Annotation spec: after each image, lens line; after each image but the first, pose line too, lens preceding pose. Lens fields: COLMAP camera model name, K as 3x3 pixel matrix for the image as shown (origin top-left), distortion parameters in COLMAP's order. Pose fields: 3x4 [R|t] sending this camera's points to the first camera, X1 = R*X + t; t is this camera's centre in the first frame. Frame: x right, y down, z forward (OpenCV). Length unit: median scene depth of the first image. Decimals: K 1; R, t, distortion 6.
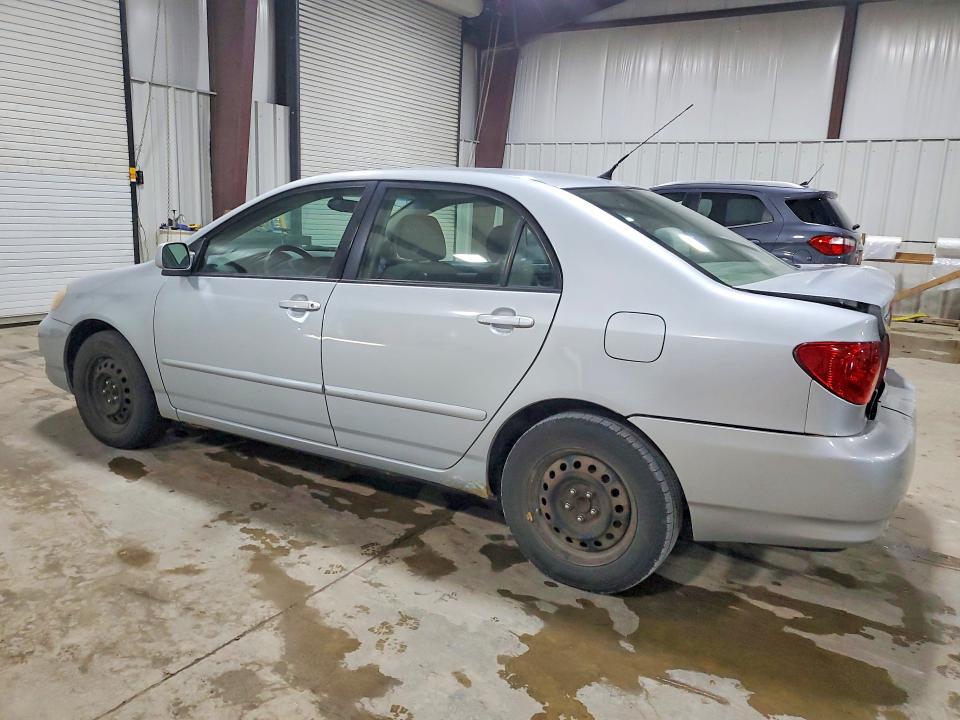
lens RADIAL K [[732.9, 0, 487.4], [0, 732.9, 353.4], [0, 0, 1]] dist [0.010593, 0.012387]
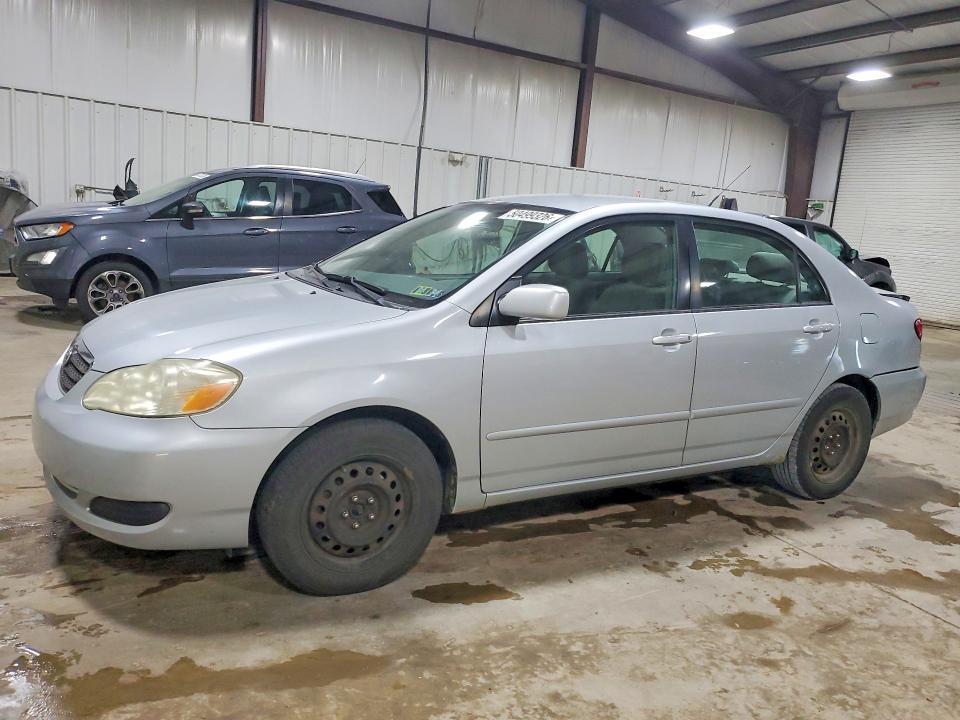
lens RADIAL K [[732.9, 0, 483.3], [0, 732.9, 363.0], [0, 0, 1]] dist [0.010593, 0.012387]
pose [[0.490973, -0.163225, 0.855747, -1.330596], [0.102770, 0.986284, 0.129161, -0.202567], [-0.865092, 0.024531, 0.501013, 0.762376]]
